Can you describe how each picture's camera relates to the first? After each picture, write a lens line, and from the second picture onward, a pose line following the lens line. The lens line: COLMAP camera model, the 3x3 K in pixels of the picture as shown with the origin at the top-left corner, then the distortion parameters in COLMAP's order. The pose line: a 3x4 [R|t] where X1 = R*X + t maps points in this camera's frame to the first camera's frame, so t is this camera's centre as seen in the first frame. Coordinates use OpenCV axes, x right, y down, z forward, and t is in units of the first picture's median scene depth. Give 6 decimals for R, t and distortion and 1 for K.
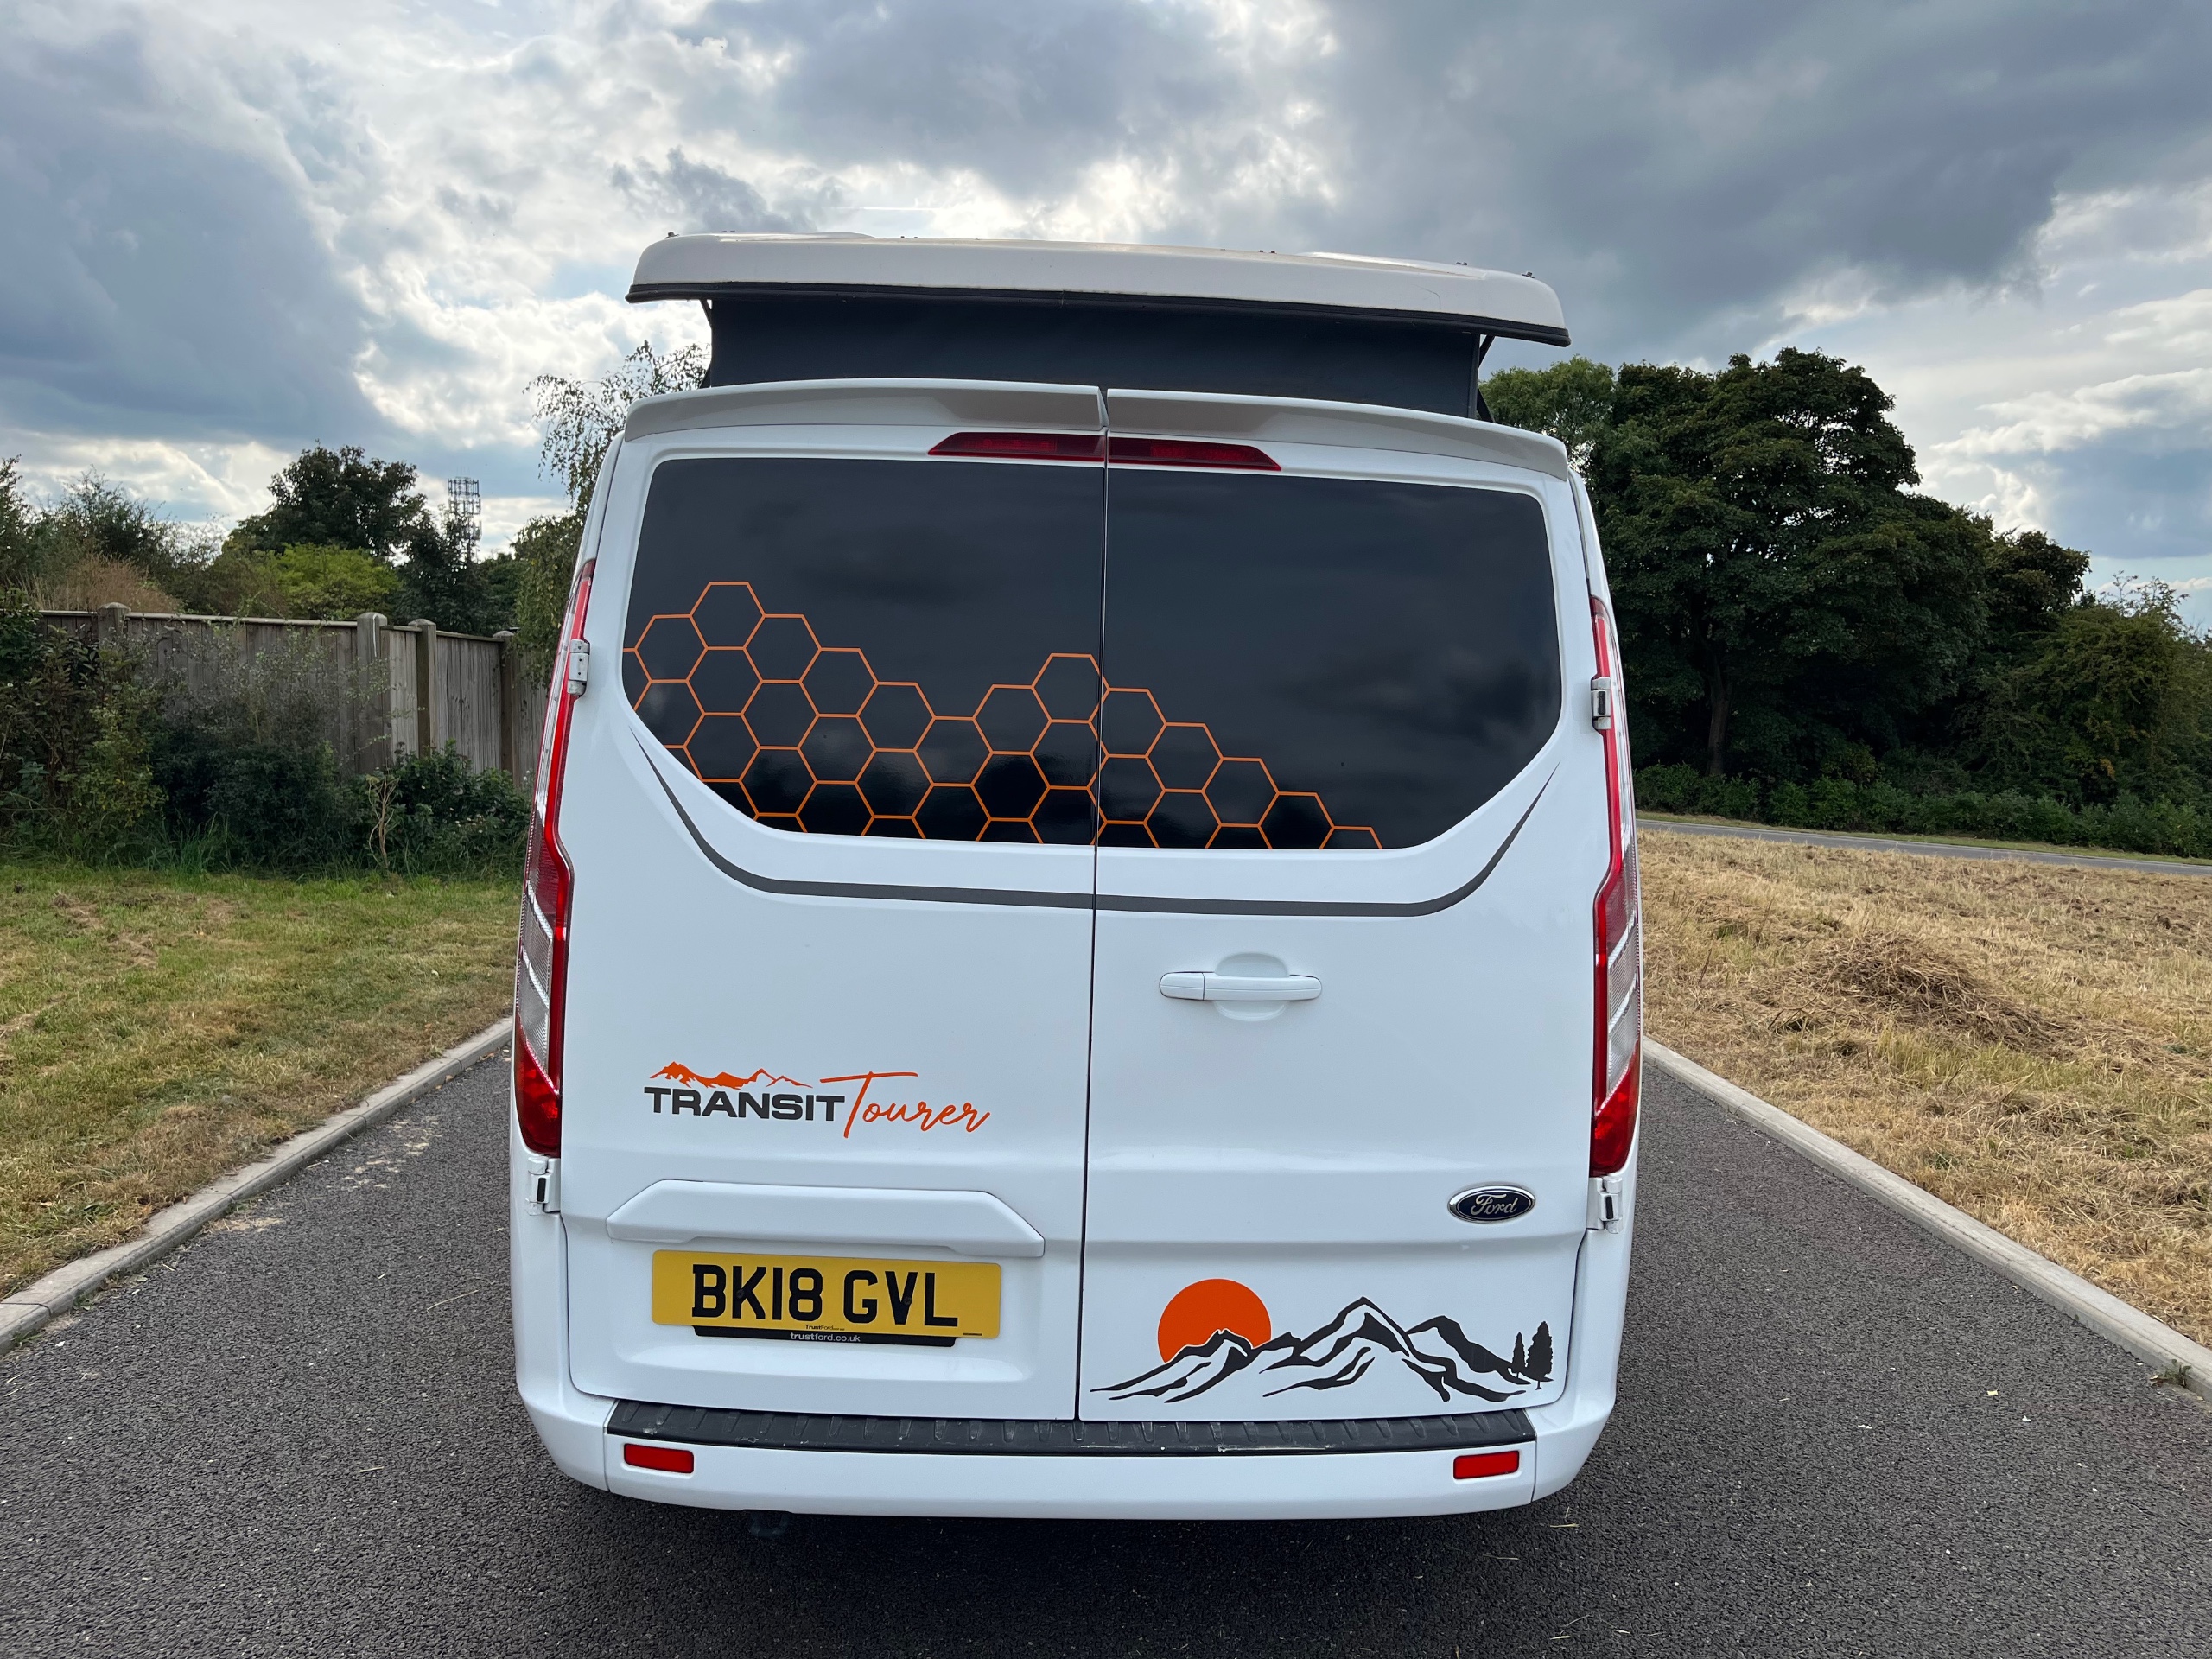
lens RADIAL K [[1665.8, 0, 1106.0], [0, 1665.8, 829.5], [0, 0, 1]] dist [0.071127, -0.097767]
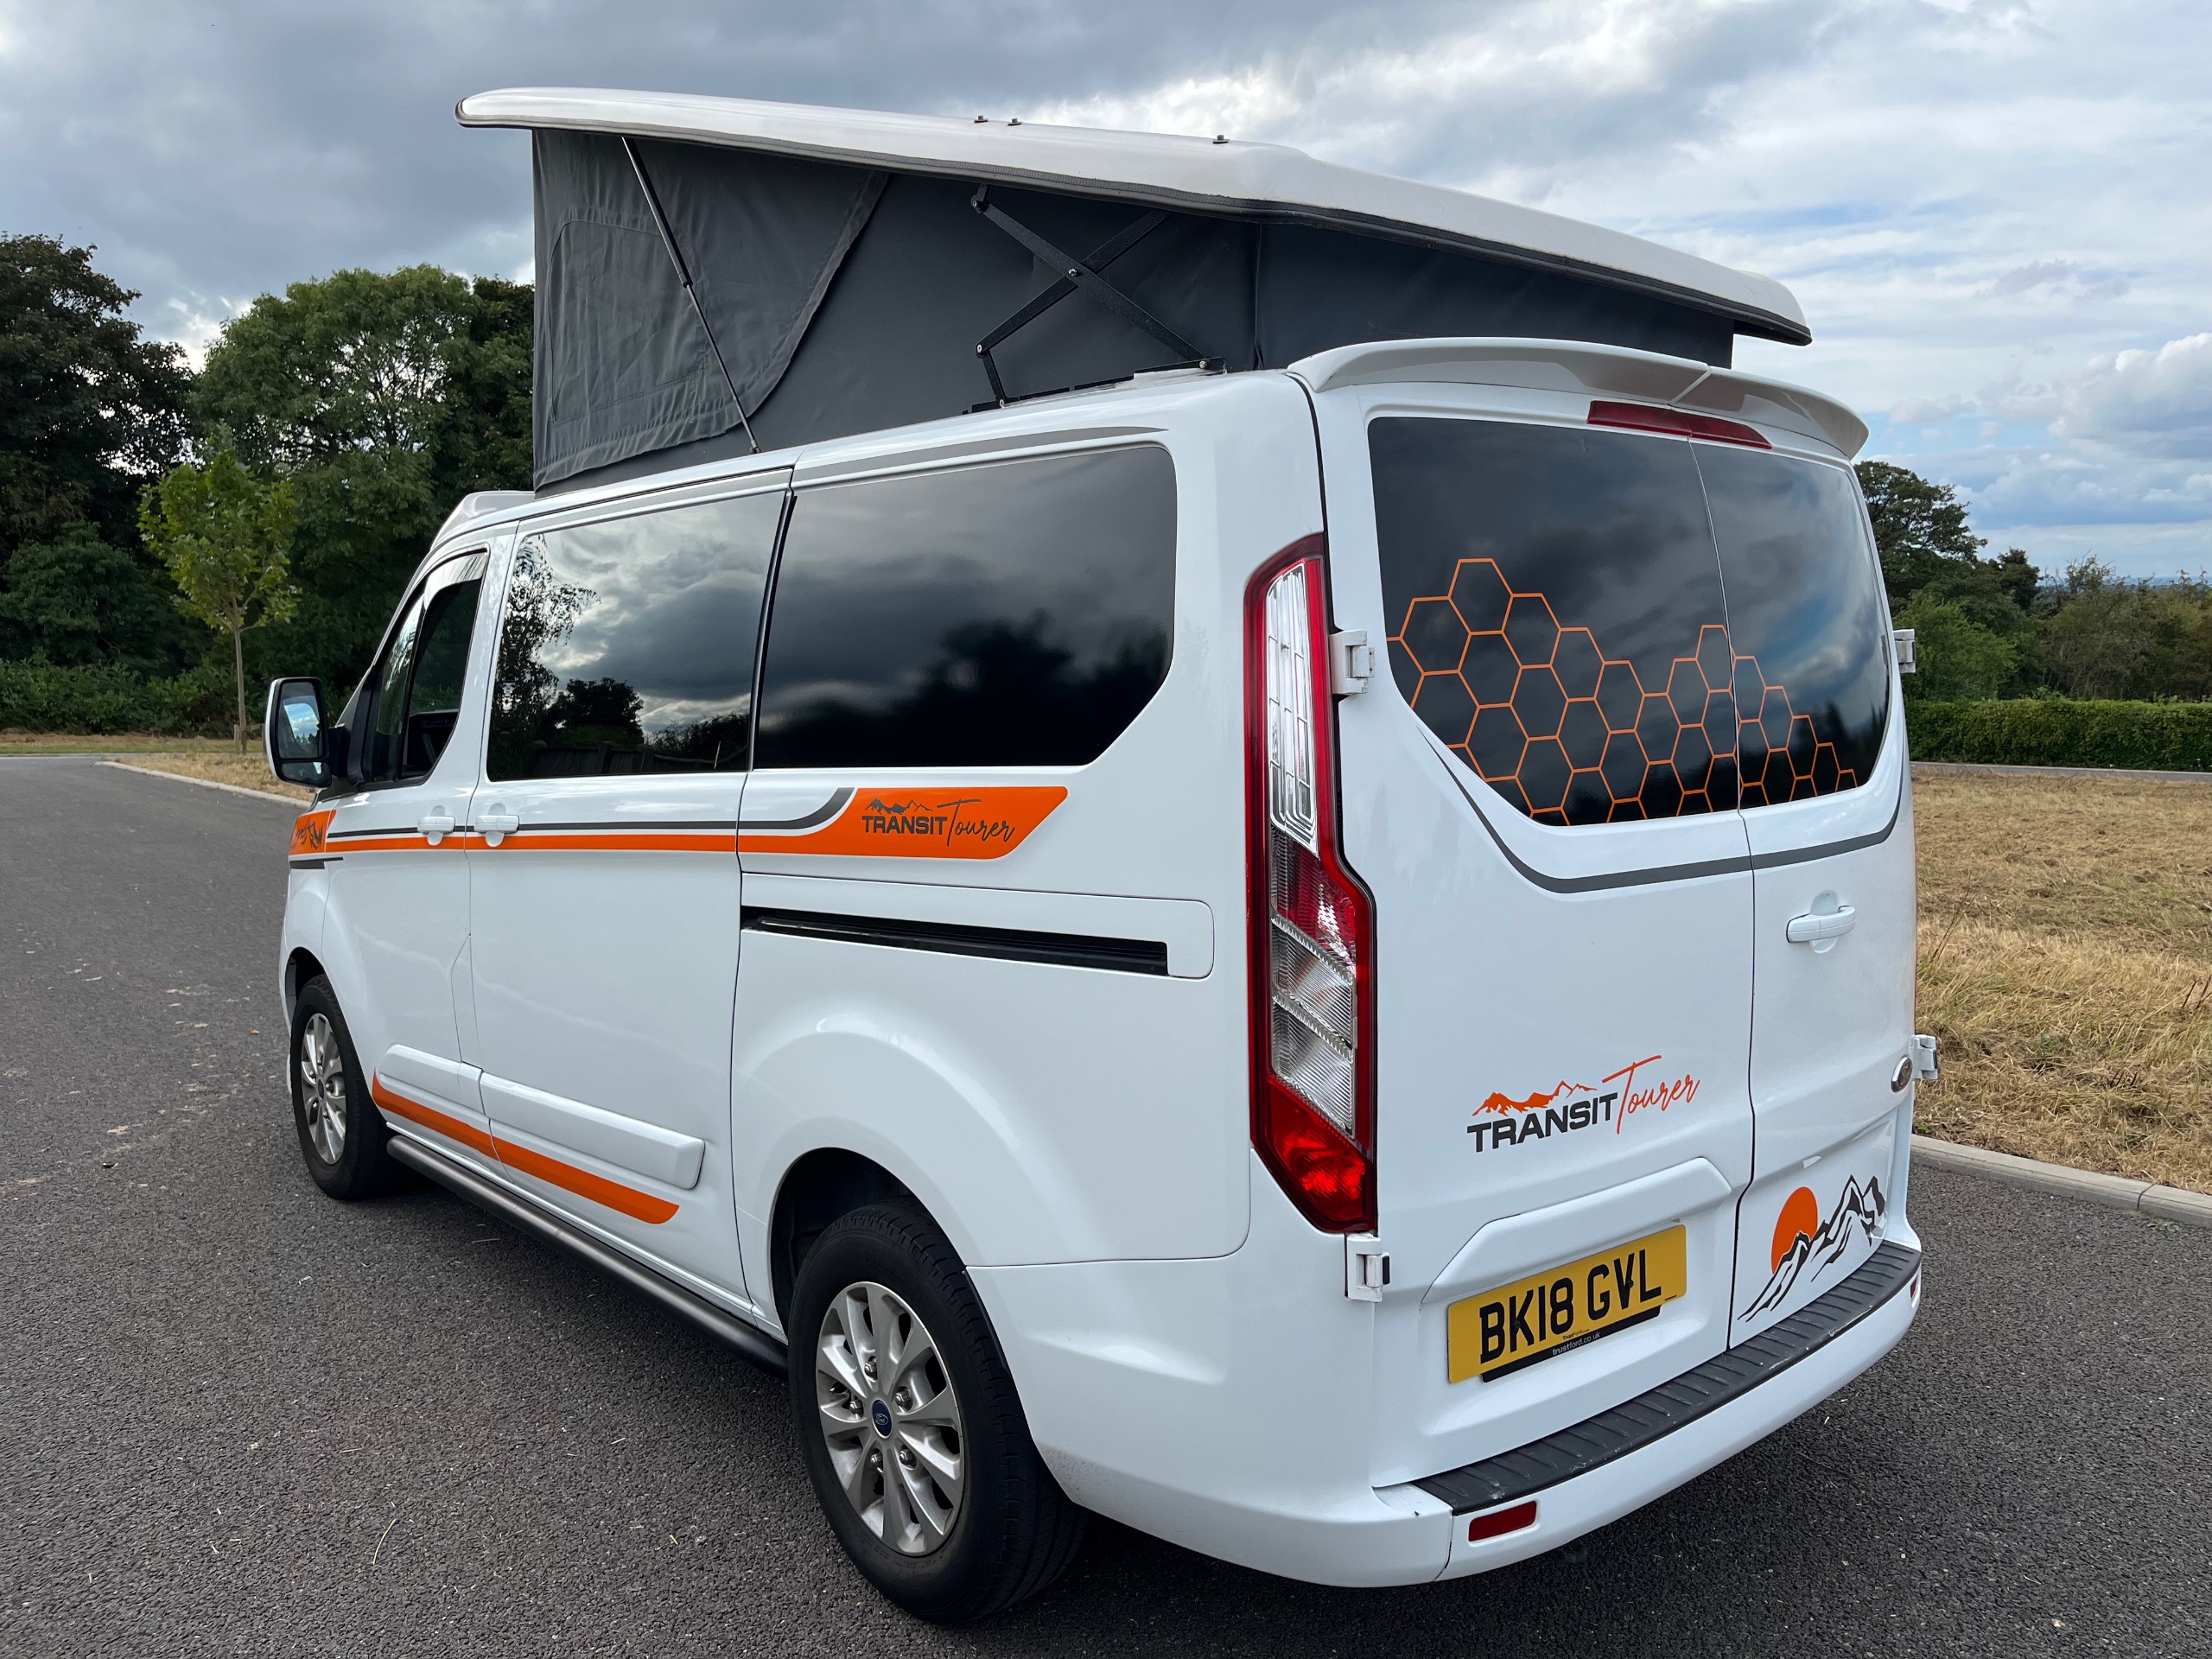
lens RADIAL K [[1665.8, 0, 1106.0], [0, 1665.8, 829.5], [0, 0, 1]] dist [0.071127, -0.097767]
pose [[0.780069, -0.106404, 0.616580, -0.949591], [0.079040, 0.994298, 0.071589, -0.082943], [-0.620682, -0.007110, 0.784030, 0.413272]]
